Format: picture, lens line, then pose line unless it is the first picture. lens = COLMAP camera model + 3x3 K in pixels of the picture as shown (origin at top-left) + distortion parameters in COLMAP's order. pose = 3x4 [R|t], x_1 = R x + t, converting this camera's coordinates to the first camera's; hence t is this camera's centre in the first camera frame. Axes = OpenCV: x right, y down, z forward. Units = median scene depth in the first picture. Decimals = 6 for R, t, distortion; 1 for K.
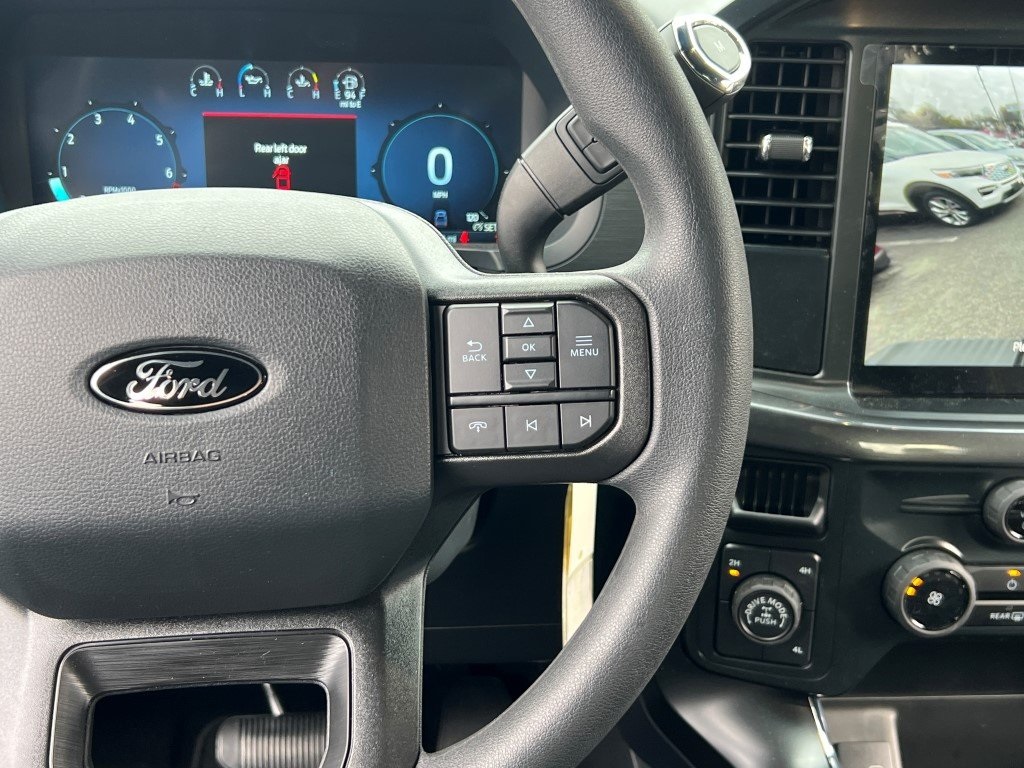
lens RADIAL K [[1303.6, 0, 512.0], [0, 1303.6, 384.0], [0, 0, 1]] dist [0.160243, -0.478697]
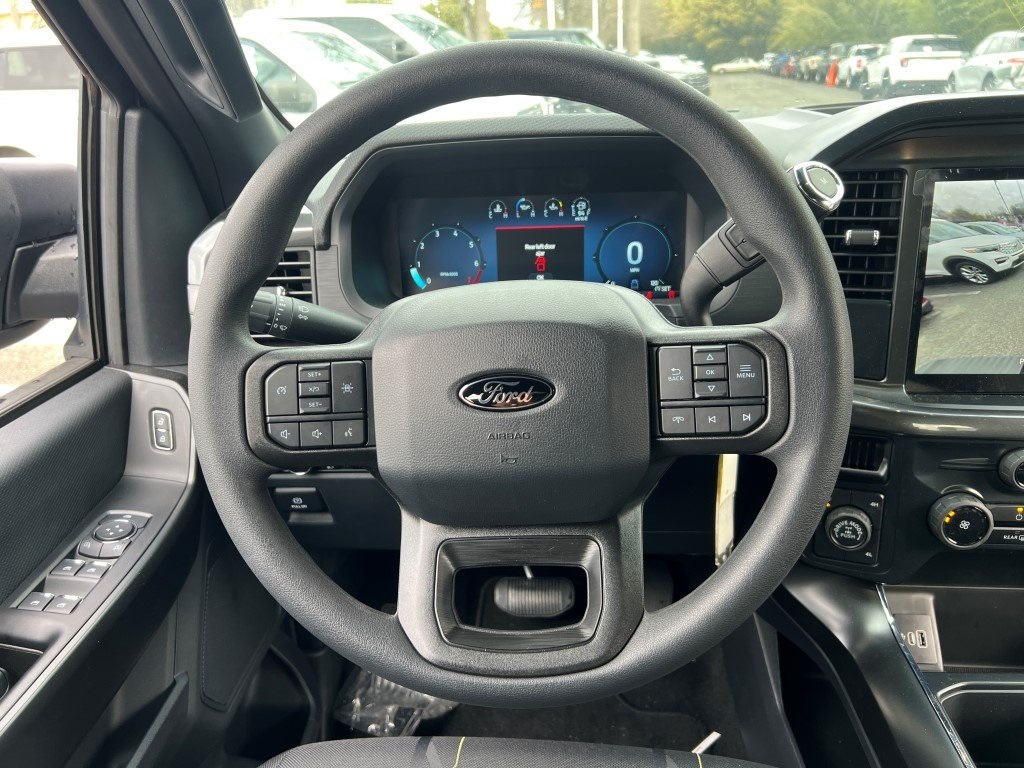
lens RADIAL K [[797.4, 0, 512.0], [0, 797.4, 384.0], [0, 0, 1]] dist [0.012016, -0.000452]
pose [[0.981638, -0.003021, -0.190727, -0.020633], [0.004139, 0.999976, 0.005469, -0.009917], [0.190706, -0.006158, 0.981628, -0.021929]]
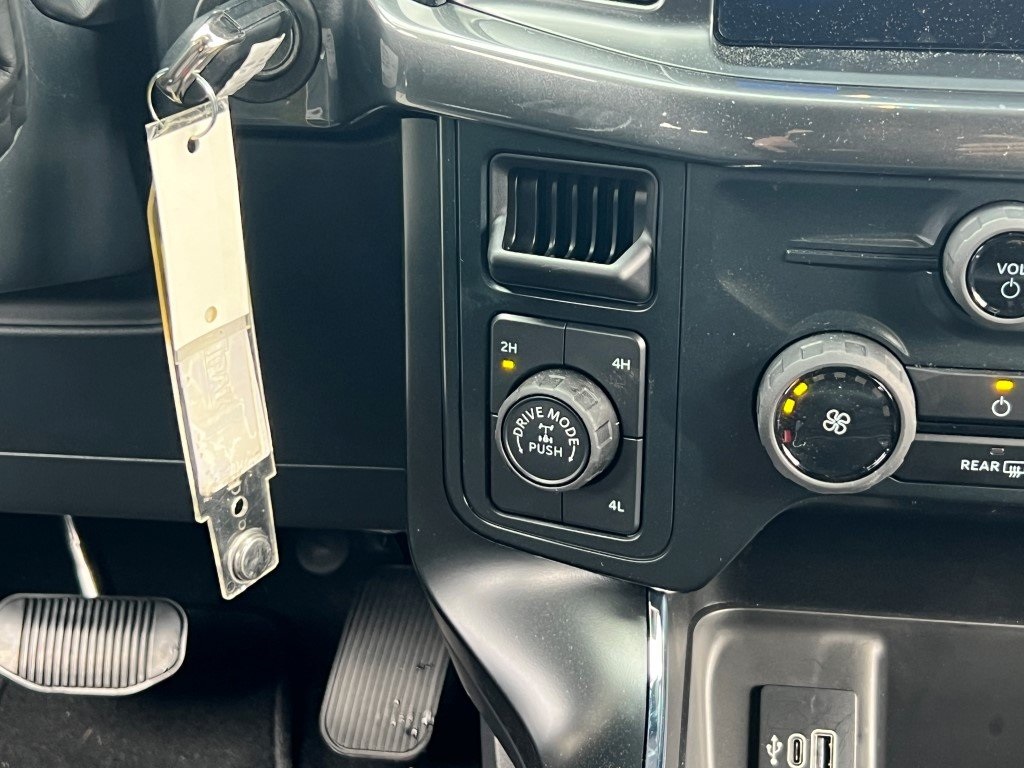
lens RADIAL K [[1832.8, 0, 517.4], [0, 1832.8, 389.7], [0, 0, 1]] dist [0.148195, -0.148234]
pose [[0.979365, 0.052336, -0.195207, 0.338520], [-0.033342, 0.994494, 0.099351, 0.078575], [0.199332, -0.090792, 0.975717, 0.239378]]
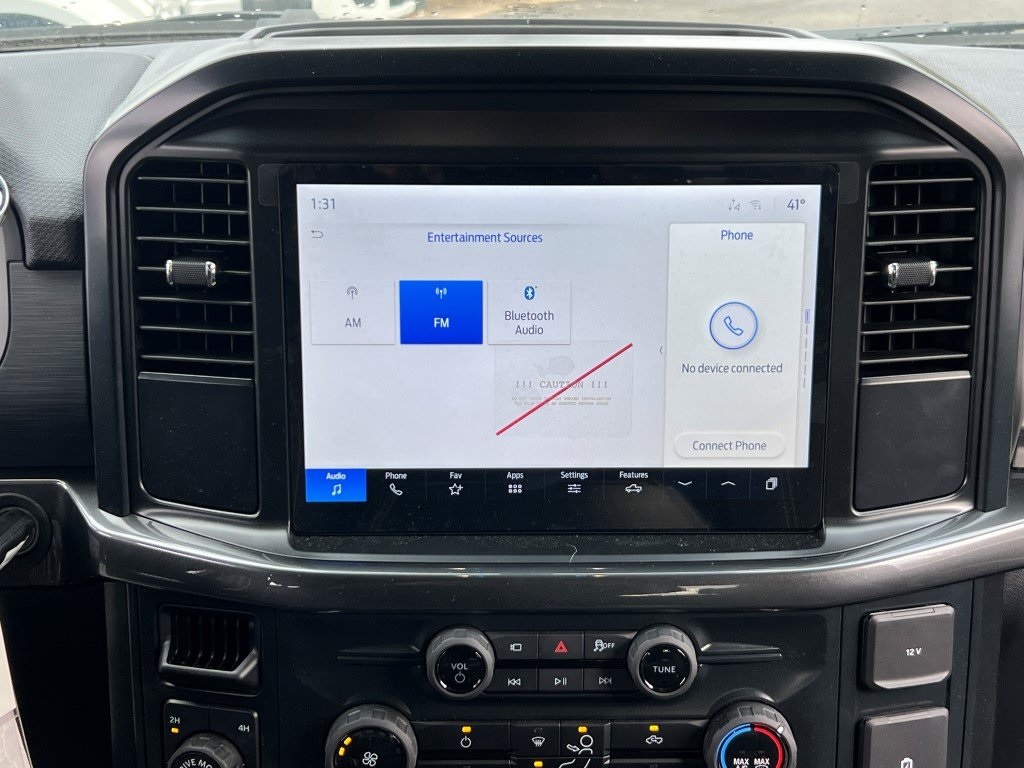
lens RADIAL K [[1556.5, 0, 535.9], [0, 1556.5, 384.5], [0, 0, 1]] dist [0.225864, -0.919501]
pose [[0.999253, -0.008271, -0.037760, 0.477876], [0.006929, 0.999345, -0.035532, -0.057177], [0.038029, 0.035244, 0.998655, -0.092252]]
